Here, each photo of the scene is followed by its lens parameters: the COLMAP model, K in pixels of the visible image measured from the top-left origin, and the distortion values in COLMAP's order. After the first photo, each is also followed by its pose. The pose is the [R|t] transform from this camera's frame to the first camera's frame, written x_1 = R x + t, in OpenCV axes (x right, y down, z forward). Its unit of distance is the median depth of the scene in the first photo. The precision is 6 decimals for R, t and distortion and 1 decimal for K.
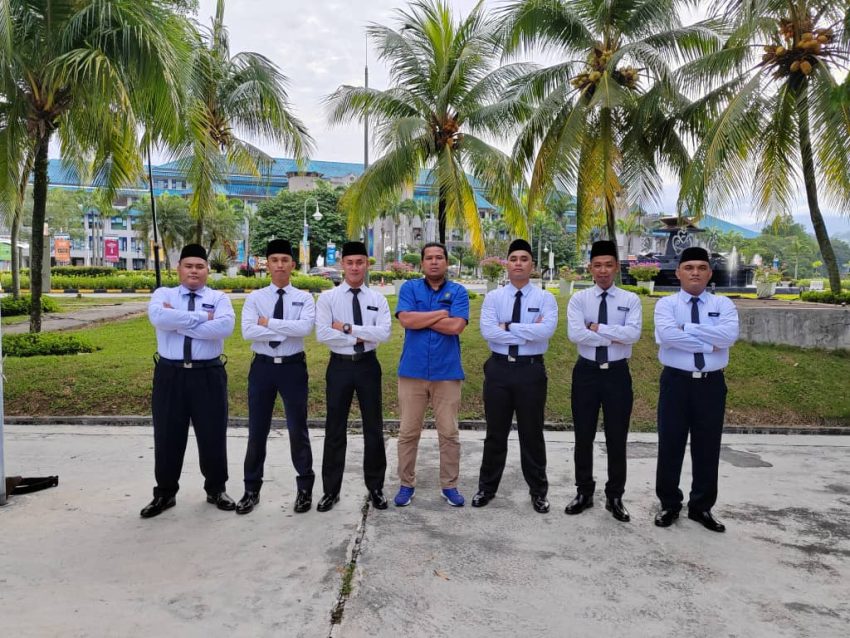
lens RADIAL K [[652.9, 0, 425.0], [0, 652.9, 319.0], [0, 0, 1]] dist [0.014740, -0.000280]
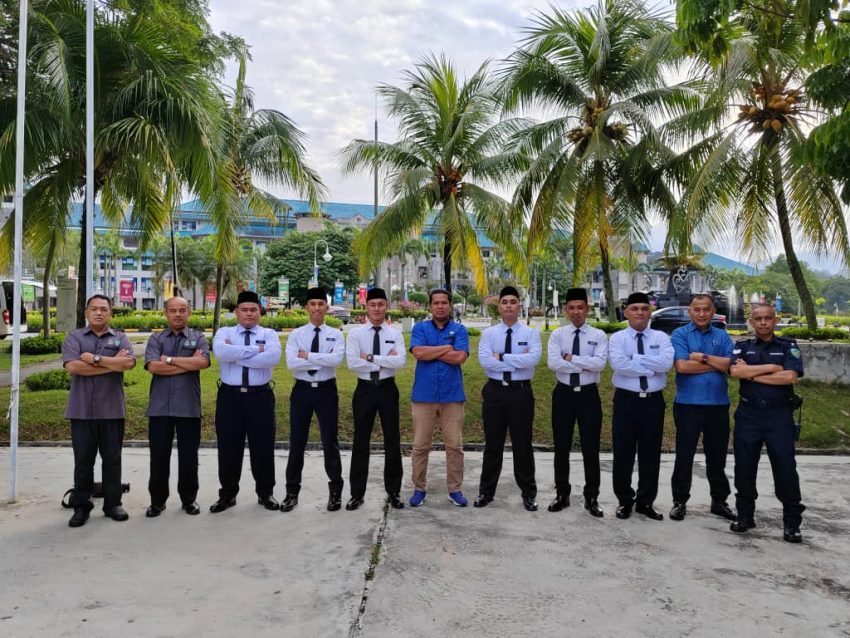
lens RADIAL K [[654.7, 0, 425.0], [0, 654.7, 319.0], [0, 0, 1]] dist [0.010345, 0.003167]
pose [[0.999951, -0.004182, -0.008945, -0.002042], [0.003654, 0.998292, -0.058312, 0.003719], [0.009173, 0.058277, 0.998258, -0.076697]]
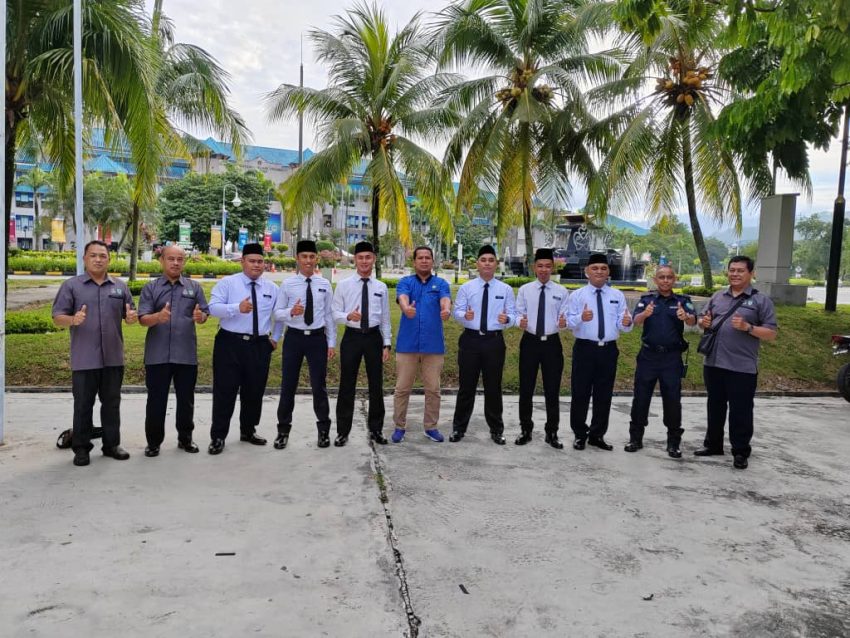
lens RADIAL K [[652.9, 0, 425.0], [0, 652.9, 319.0], [0, 0, 1]] dist [0.014740, -0.000280]
pose [[0.989484, 0.010358, 0.144269, -0.058645], [-0.012924, 0.999774, 0.016864, 0.003643], [-0.144062, -0.018551, 0.989395, -0.107530]]
